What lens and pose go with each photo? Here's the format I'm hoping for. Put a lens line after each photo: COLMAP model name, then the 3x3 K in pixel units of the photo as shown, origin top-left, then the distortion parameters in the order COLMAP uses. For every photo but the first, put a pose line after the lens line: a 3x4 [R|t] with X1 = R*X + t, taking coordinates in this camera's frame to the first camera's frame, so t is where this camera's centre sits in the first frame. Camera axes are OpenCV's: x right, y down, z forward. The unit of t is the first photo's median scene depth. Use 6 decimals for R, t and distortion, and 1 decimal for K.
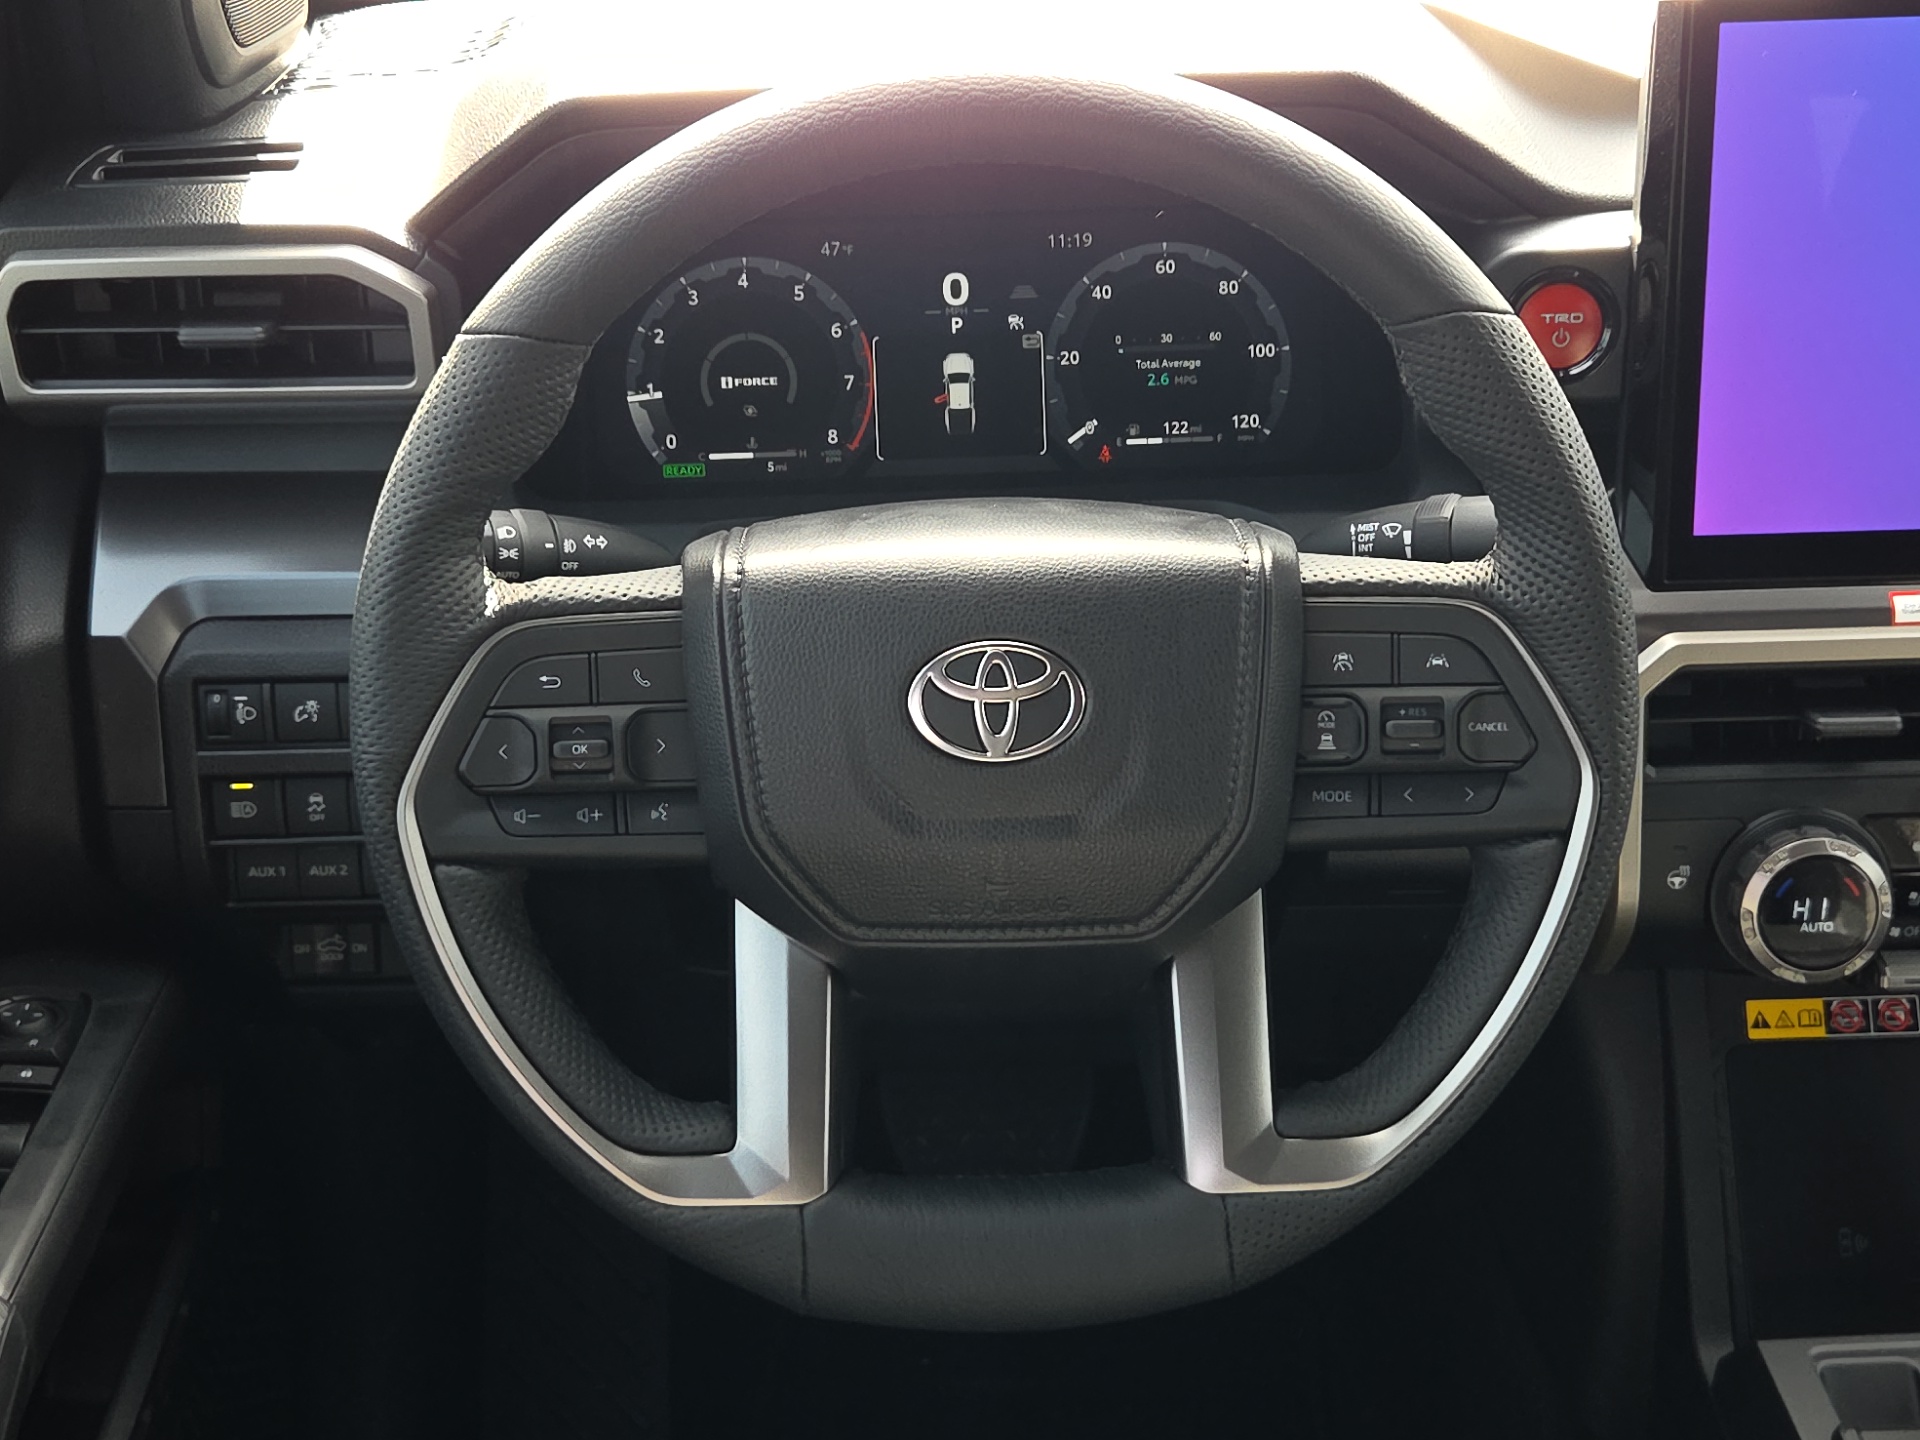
lens RADIAL K [[2664.0, 0, 956.4], [0, 2664.0, 695.4], [0, 0, 1]] dist [0.095278, 0.000000]
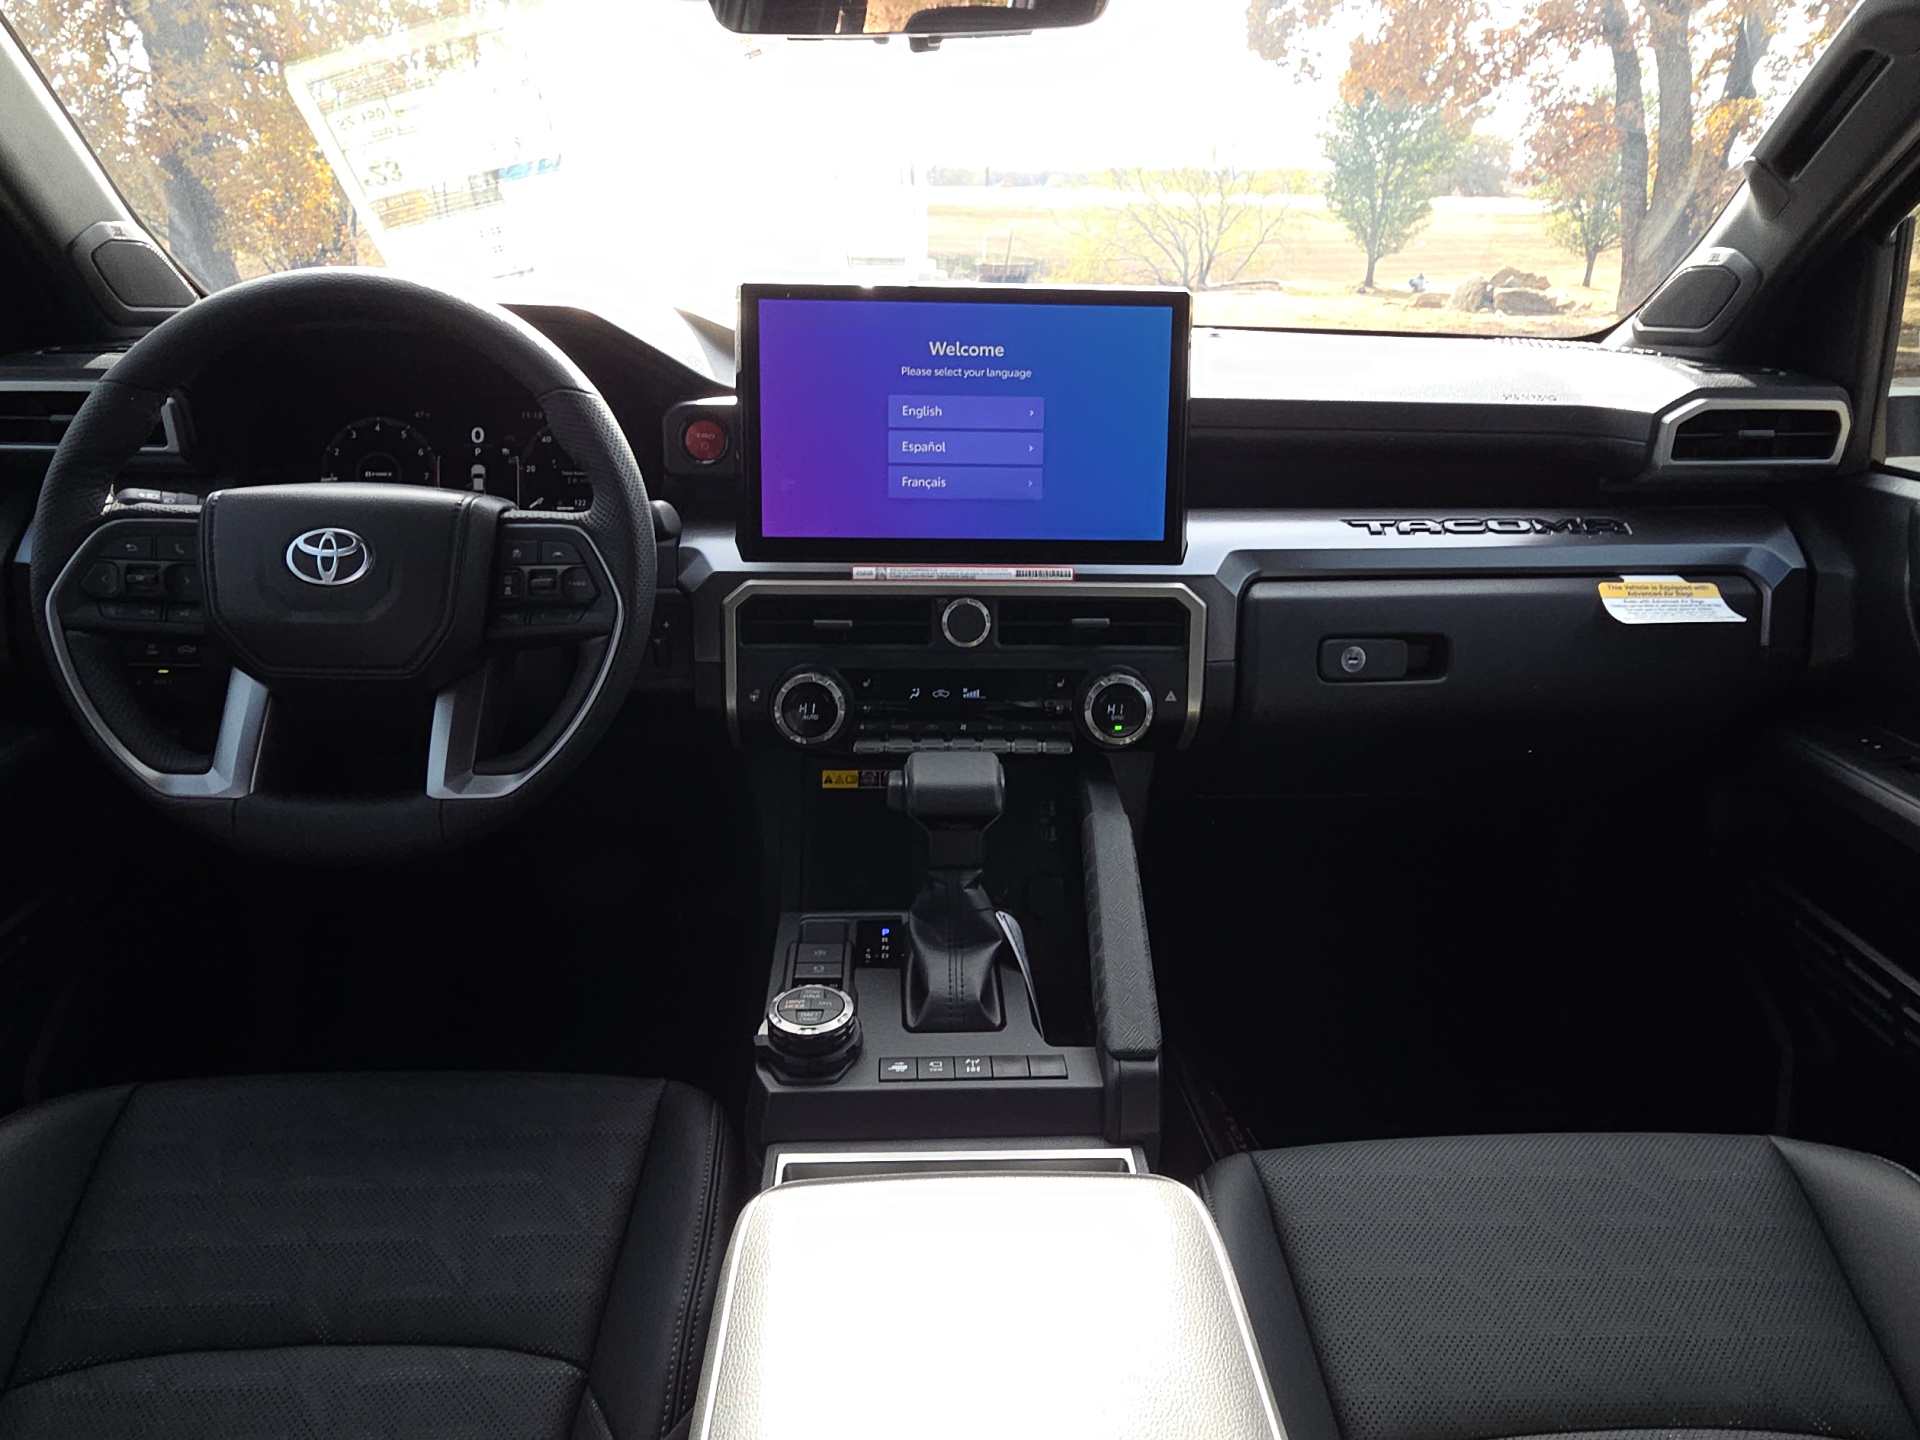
lens RADIAL K [[1244.2, 0, 952.6], [0, 1244.2, 713.6], [0, 0, 1]] dist [0.008890, 0.004878]
pose [[0.999297, 0.028979, 0.023804, 0.372855], [-0.026870, 0.996054, -0.084584, 0.149949], [-0.026161, 0.083885, 0.996132, 0.003515]]
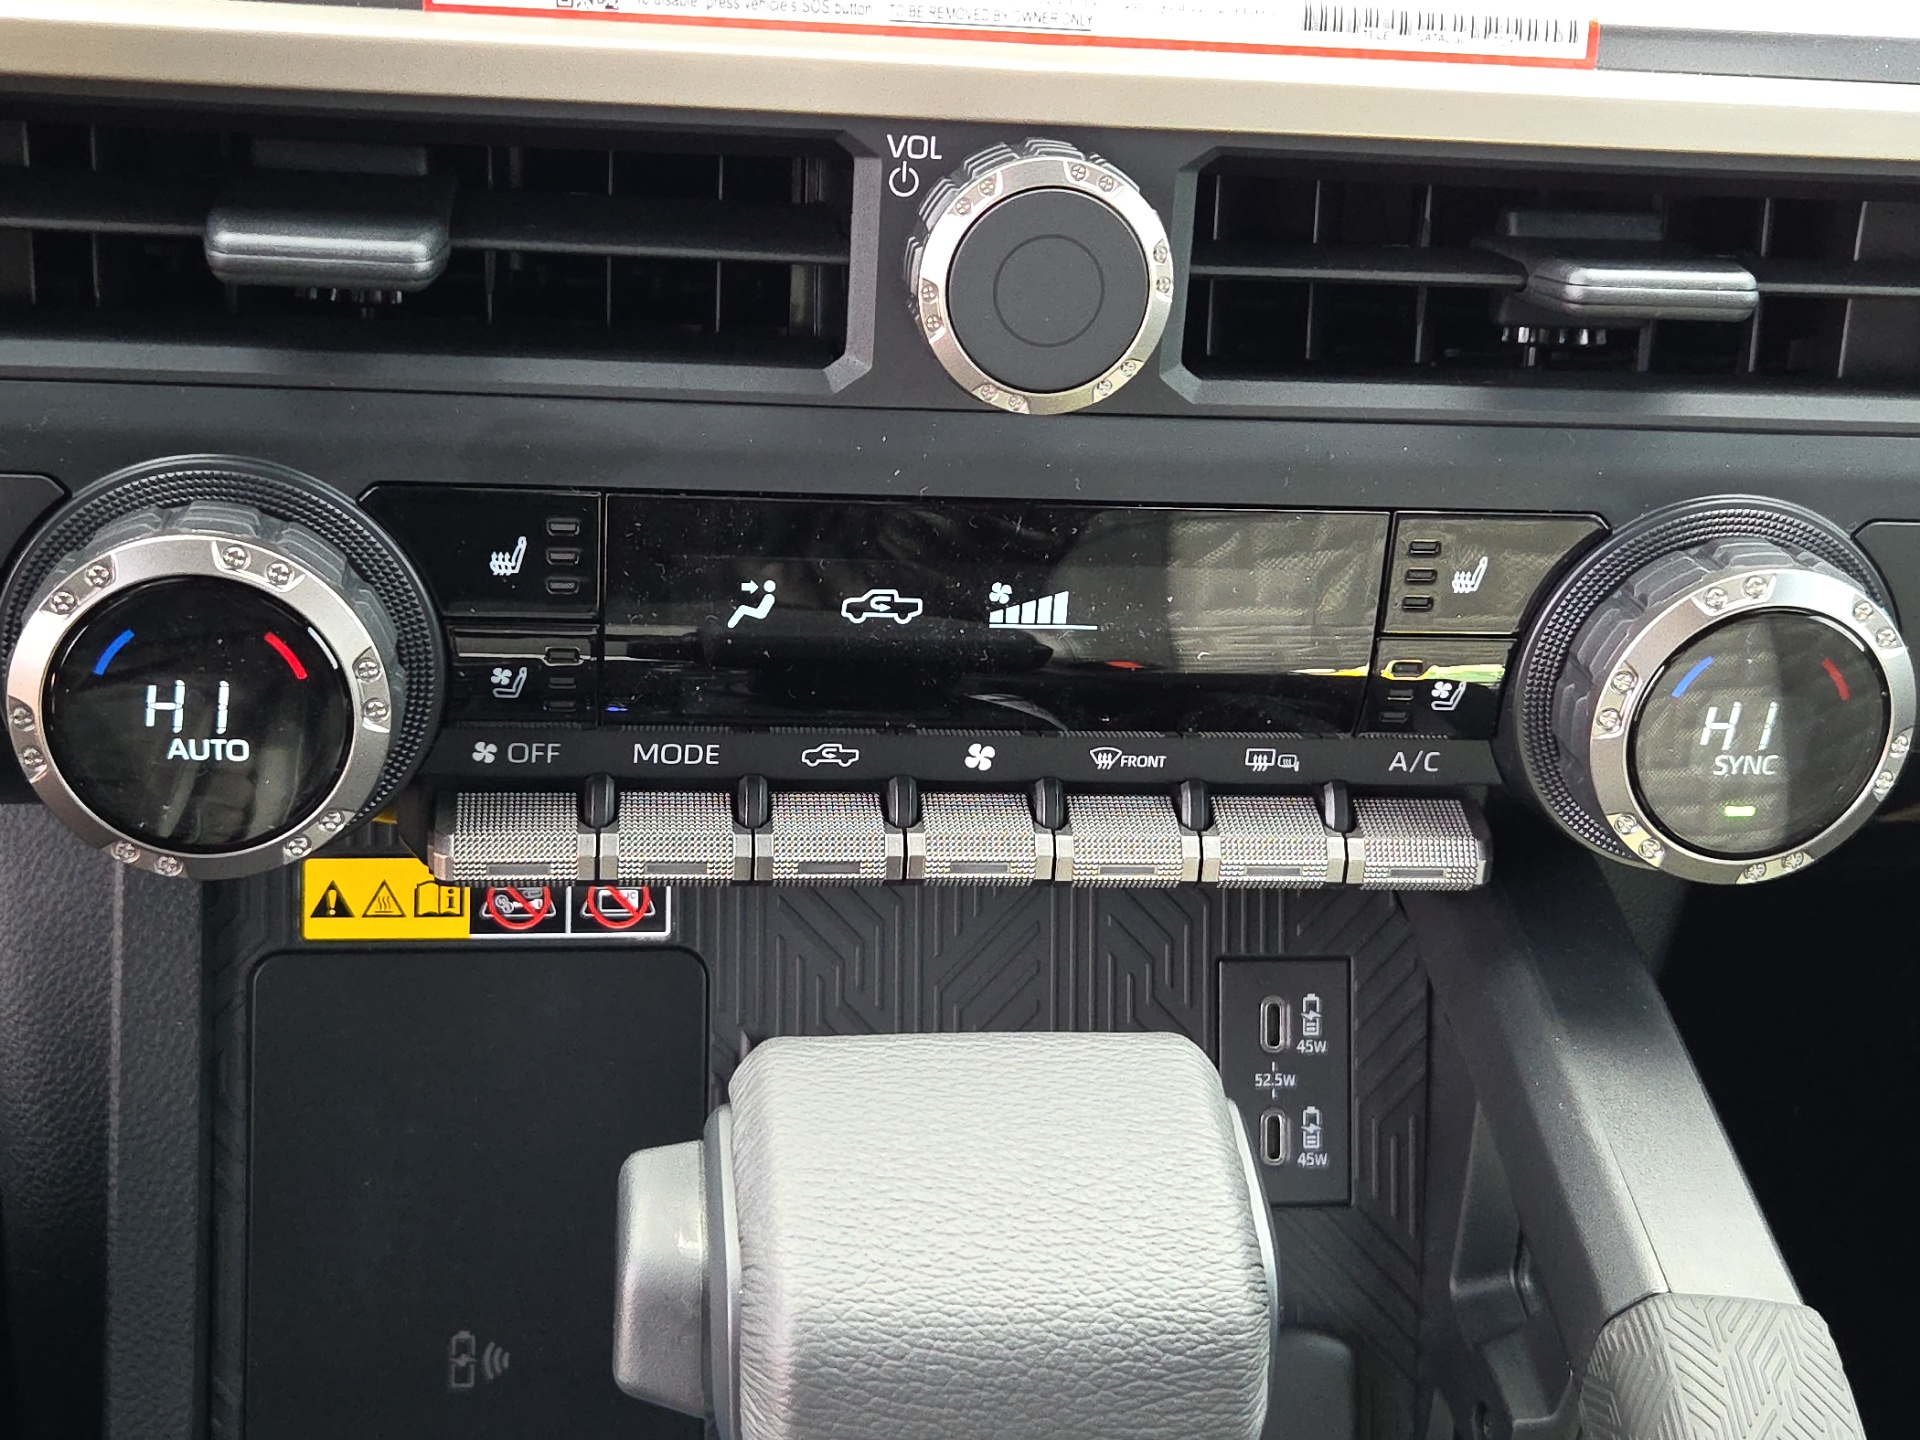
lens RADIAL K [[2570.9, 0, 962.1], [0, 2570.9, 718.9], [0, 0, 1]] dist [0.070345, 0.000000]
pose [[0.990325, 0.042039, 0.132246, 0.347218], [-0.062164, 0.986433, 0.151938, 0.013120], [-0.124064, -0.158689, 0.979503, 0.546499]]
